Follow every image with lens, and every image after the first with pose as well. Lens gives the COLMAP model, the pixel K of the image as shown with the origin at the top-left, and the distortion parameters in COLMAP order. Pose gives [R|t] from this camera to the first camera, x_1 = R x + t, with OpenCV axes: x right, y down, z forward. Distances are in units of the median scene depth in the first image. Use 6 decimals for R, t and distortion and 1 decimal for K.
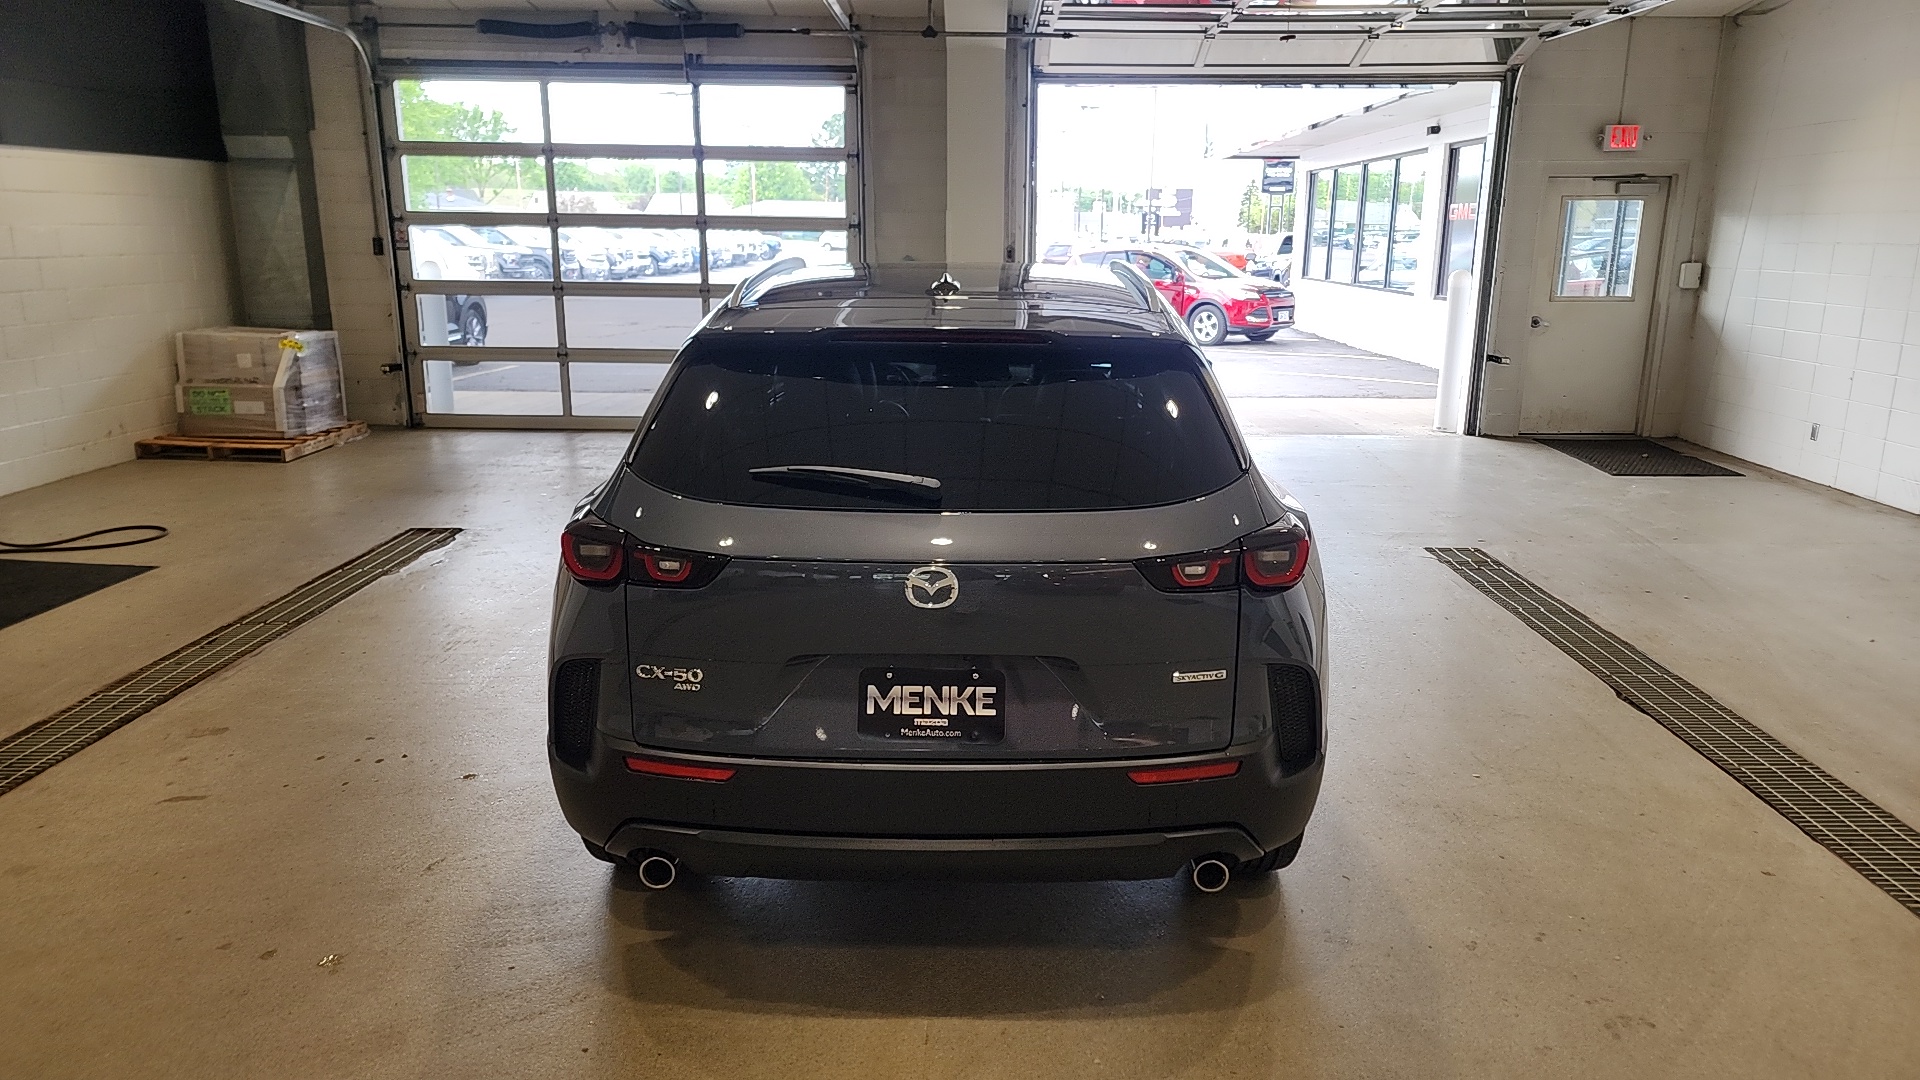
lens RADIAL K [[1278.2, 0, 972.5], [0, 1278.2, 532.6], [0, 0, 1]] dist [0.081891, -0.068296]
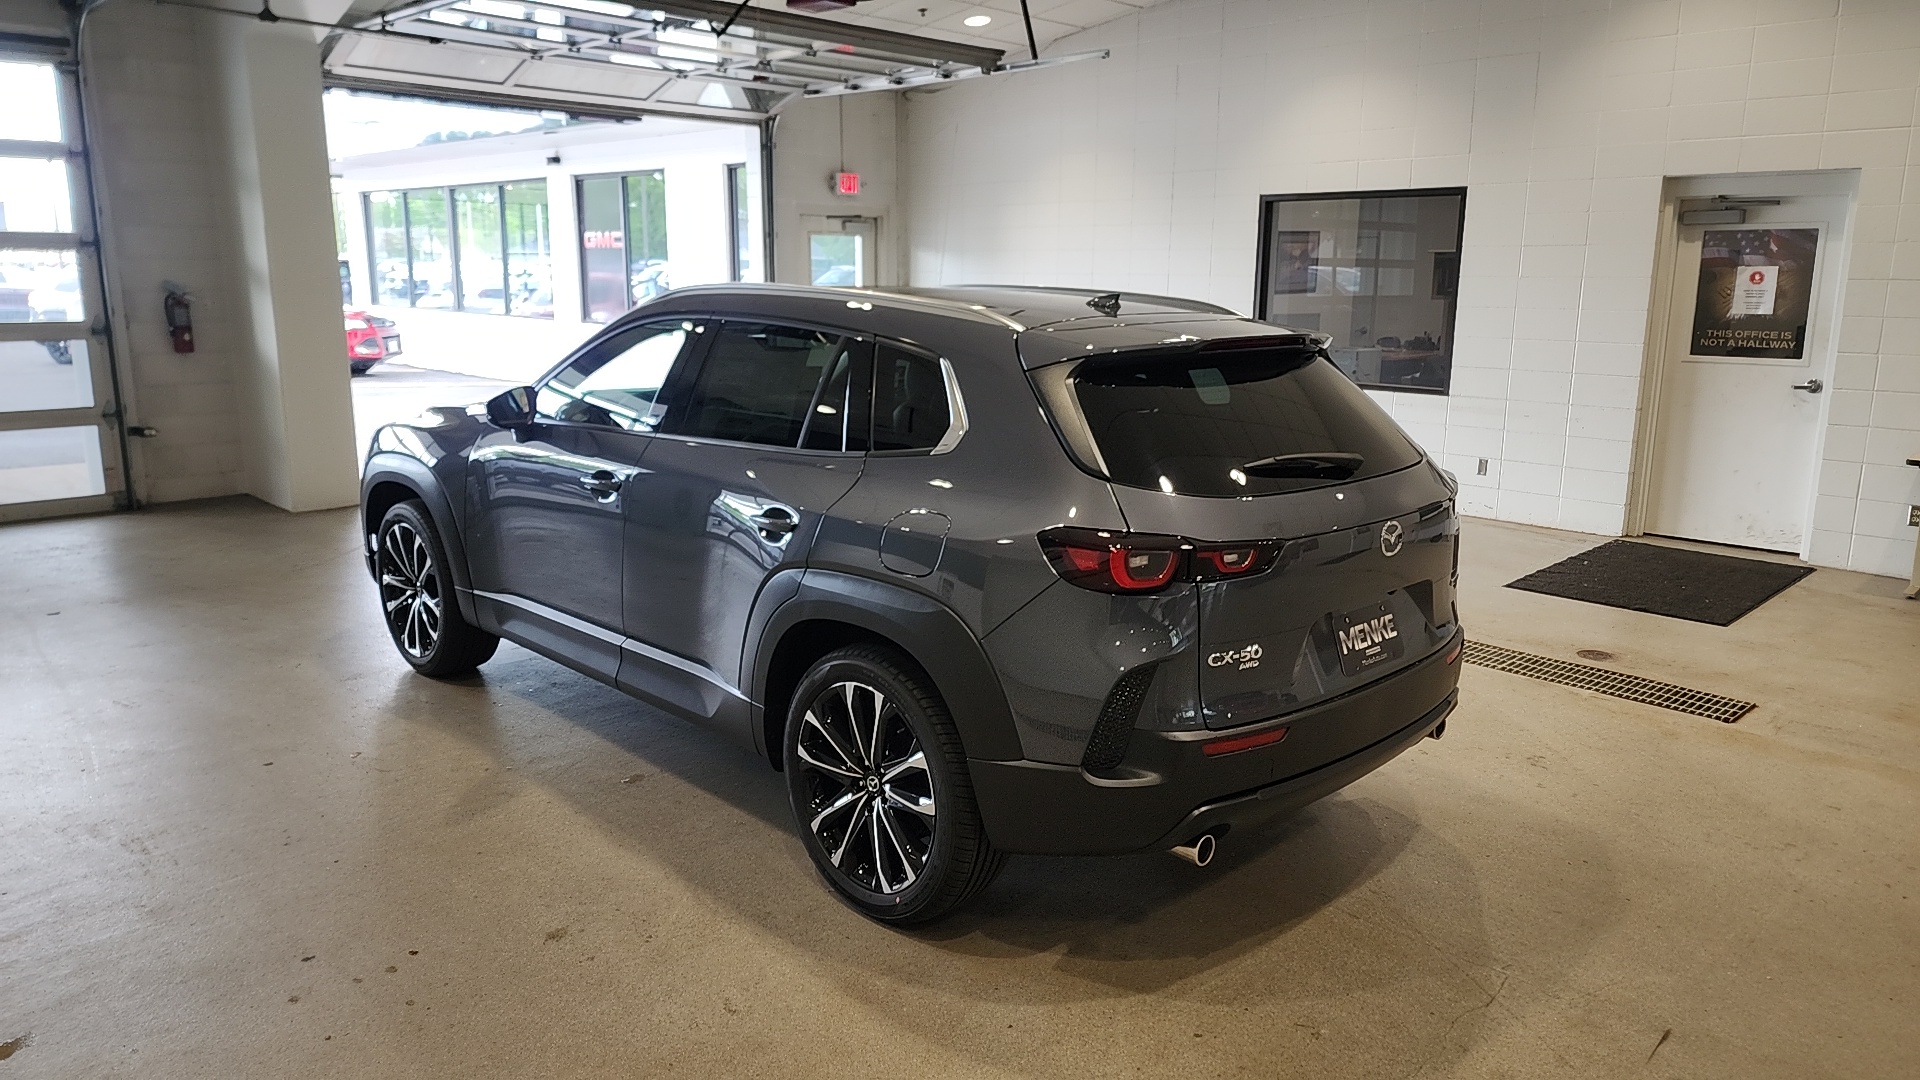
lens RADIAL K [[1298.8, 0, 960.0], [0, 1298.8, 540.0], [0, 0, 1]] dist [0.092909, -0.116652]
pose [[0.704585, -0.144336, 0.694786, -0.325049], [0.156912, 0.986549, 0.045823, -0.021379], [-0.692054, 0.076734, 0.717755, 0.100463]]
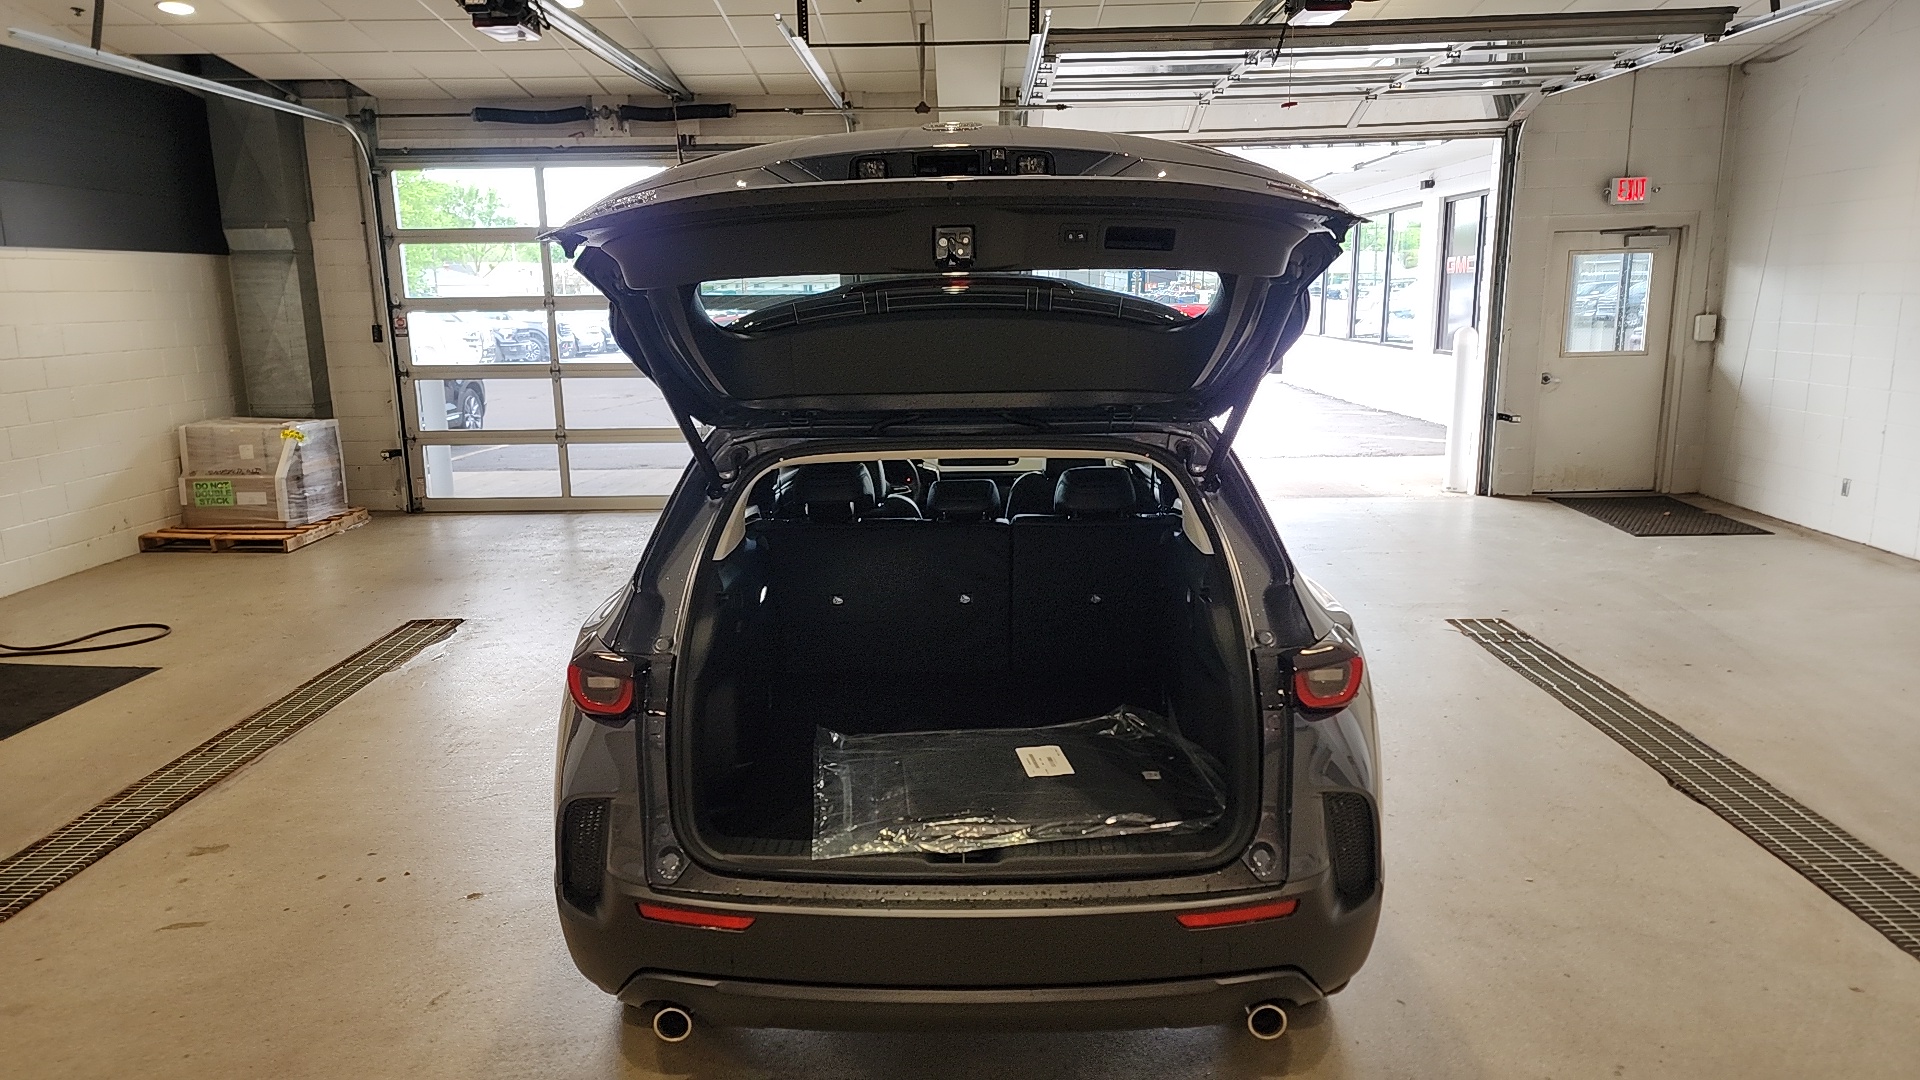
lens RADIAL K [[1275.9, 0, 933.0], [0, 1275.9, 551.9], [0, 0, 1]] dist [0.078022, -0.058892]
pose [[0.999448, -0.022045, -0.024856, -0.007243], [0.021313, 0.999342, -0.029343, -0.014470], [0.025486, 0.028797, 0.999260, 0.016836]]
